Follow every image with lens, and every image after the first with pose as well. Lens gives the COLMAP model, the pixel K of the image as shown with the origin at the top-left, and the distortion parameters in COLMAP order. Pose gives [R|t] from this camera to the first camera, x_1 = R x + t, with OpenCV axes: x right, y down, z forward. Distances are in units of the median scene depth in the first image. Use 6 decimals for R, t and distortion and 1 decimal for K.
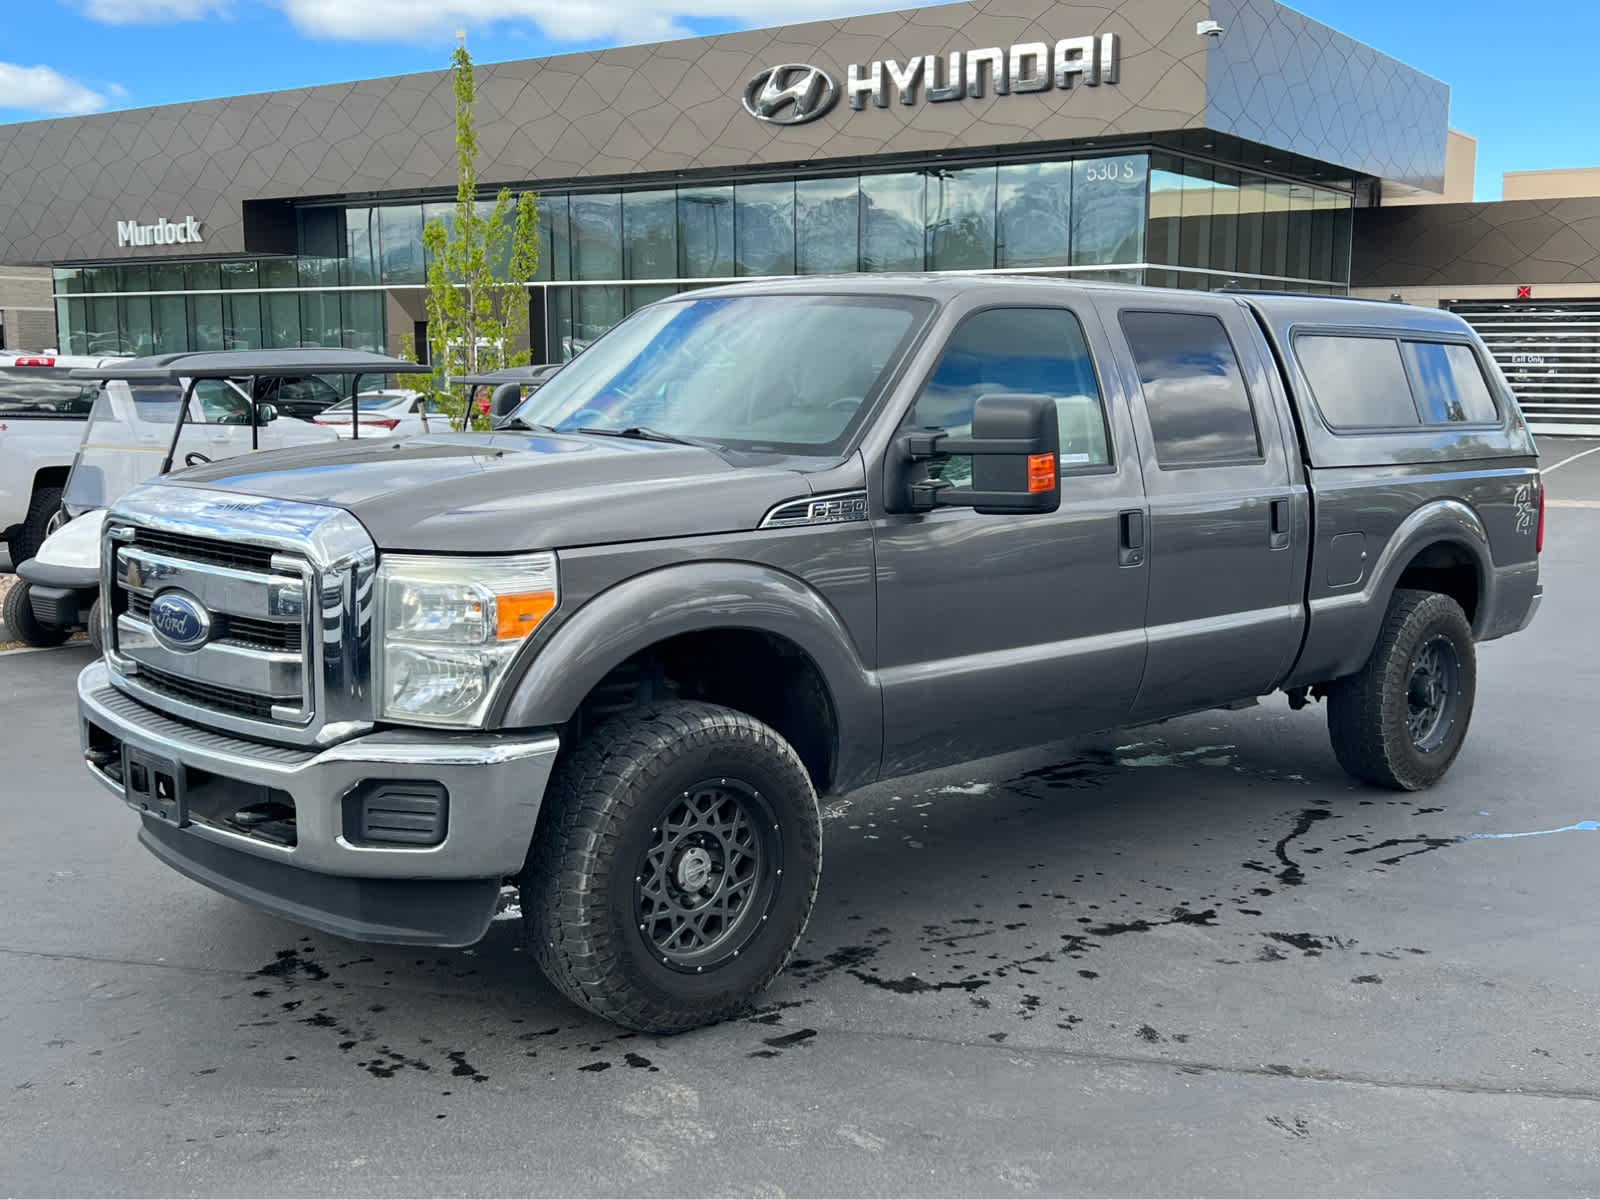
lens RADIAL K [[1737.3, 0, 798.3], [0, 1737.3, 588.1], [0, 0, 1]] dist [0.038616, 0.000000]
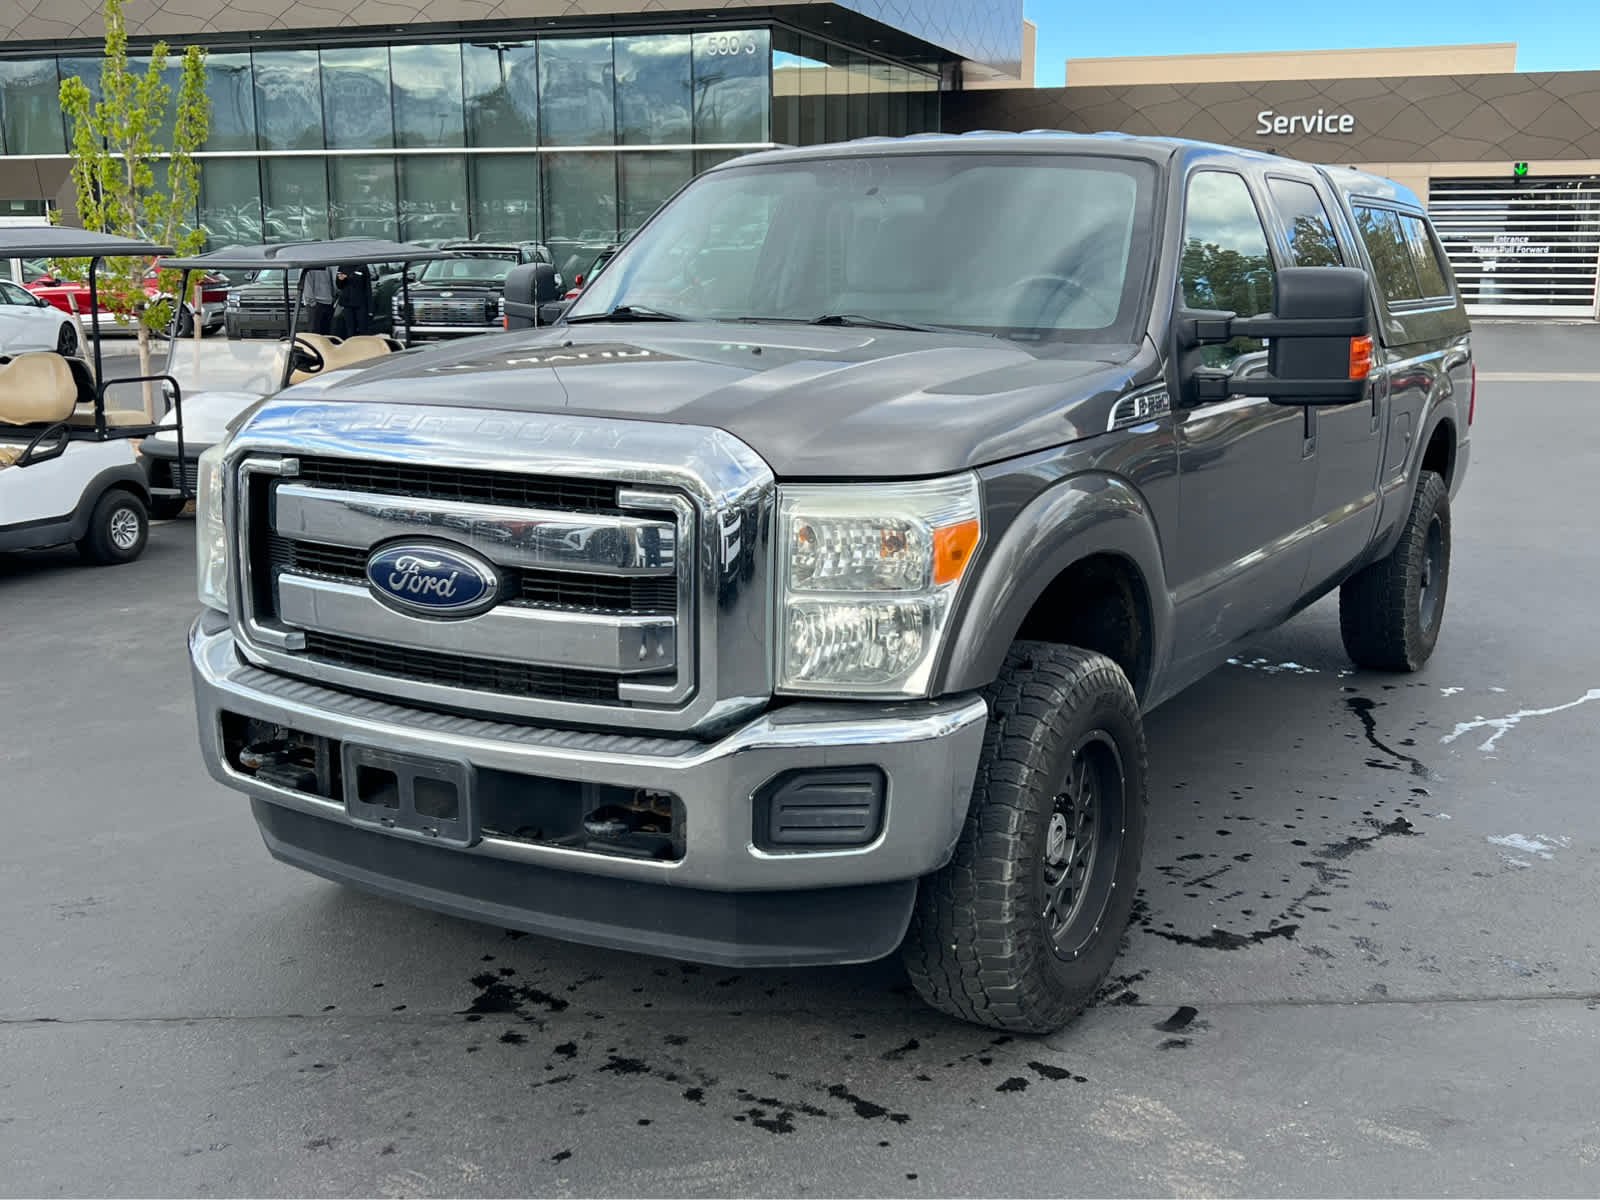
lens RADIAL K [[1737.3, 0, 790.6], [0, 1737.3, 585.0], [0, 0, 1]] dist [0.038616, 0.000000]
pose [[0.963416, -0.056391, 0.262012, -0.374051], [0.039715, 0.996859, 0.068516, -0.023204], [-0.265052, -0.055603, 0.962629, 0.207012]]
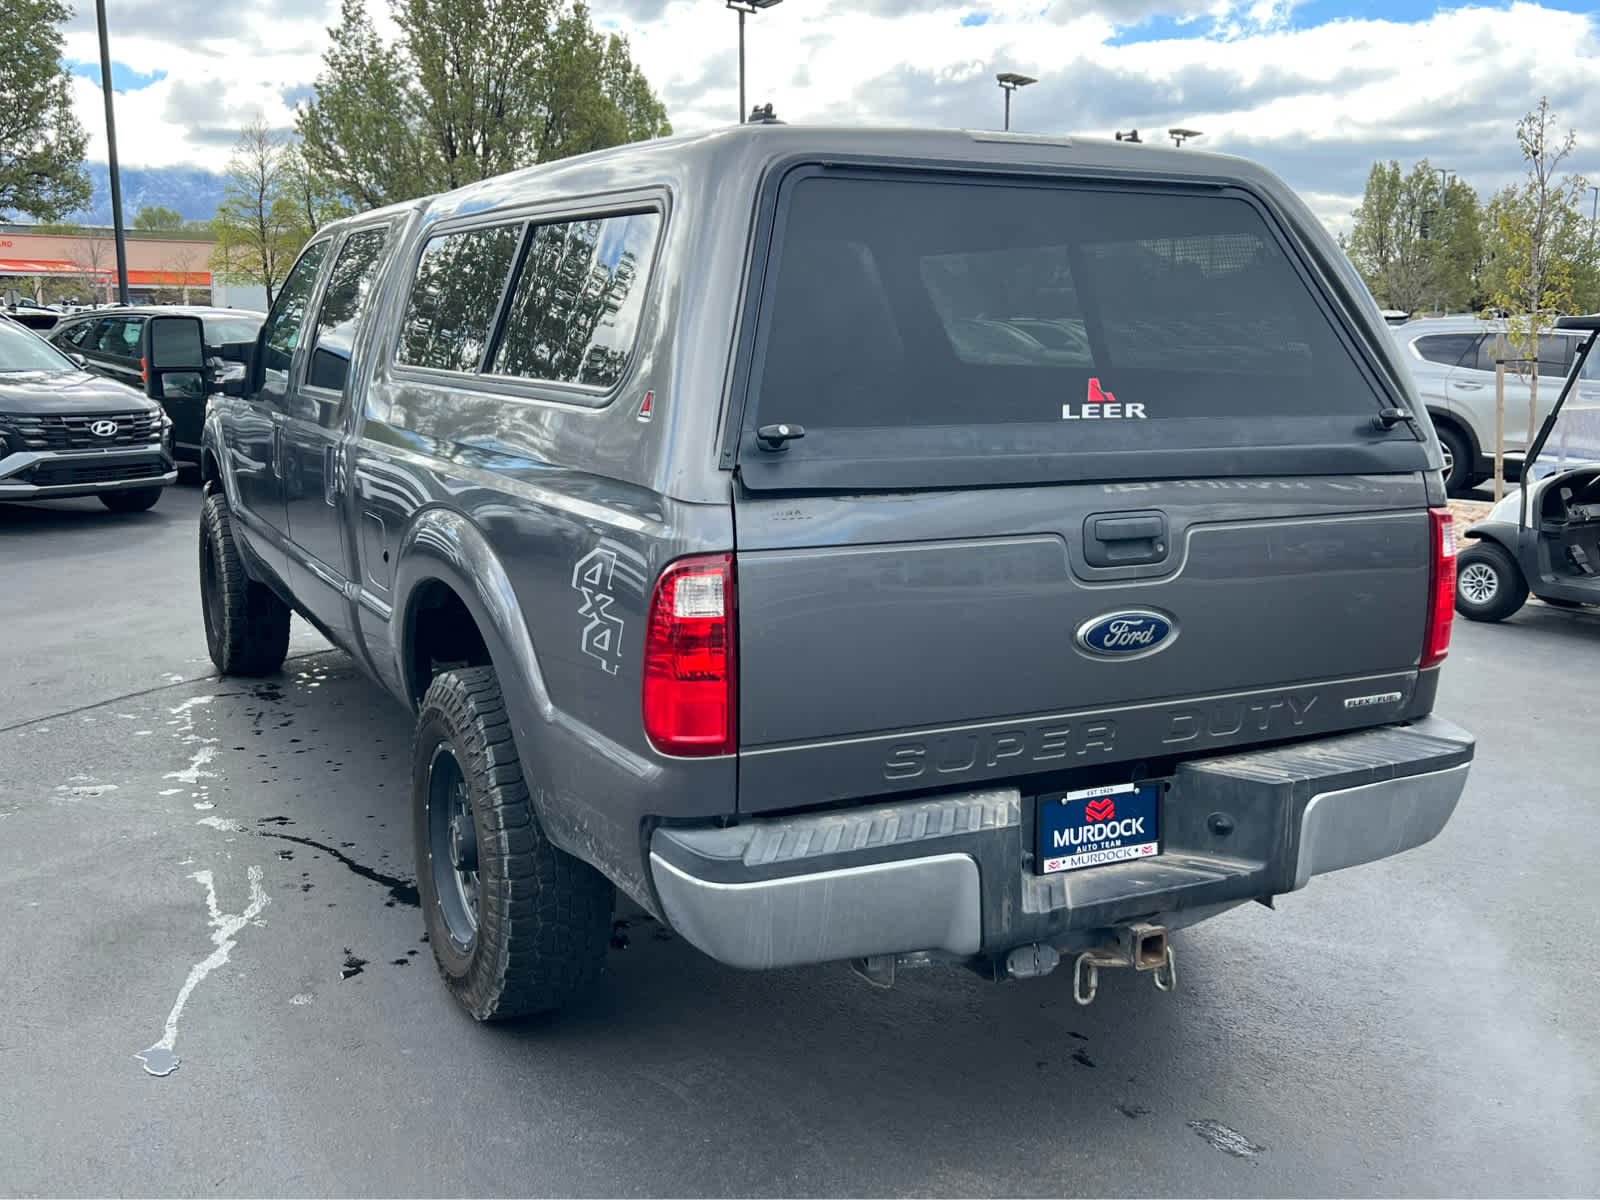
lens RADIAL K [[1602.5, 0, 795.7], [0, 1602.5, 612.2], [0, 0, 1]] dist [0.014973, 0.000000]
pose [[-0.305960, 0.155163, -0.939315, 1.226995], [-0.127338, 0.971095, 0.201890, -0.204148], [0.943490, 0.181380, -0.277358, 1.870194]]
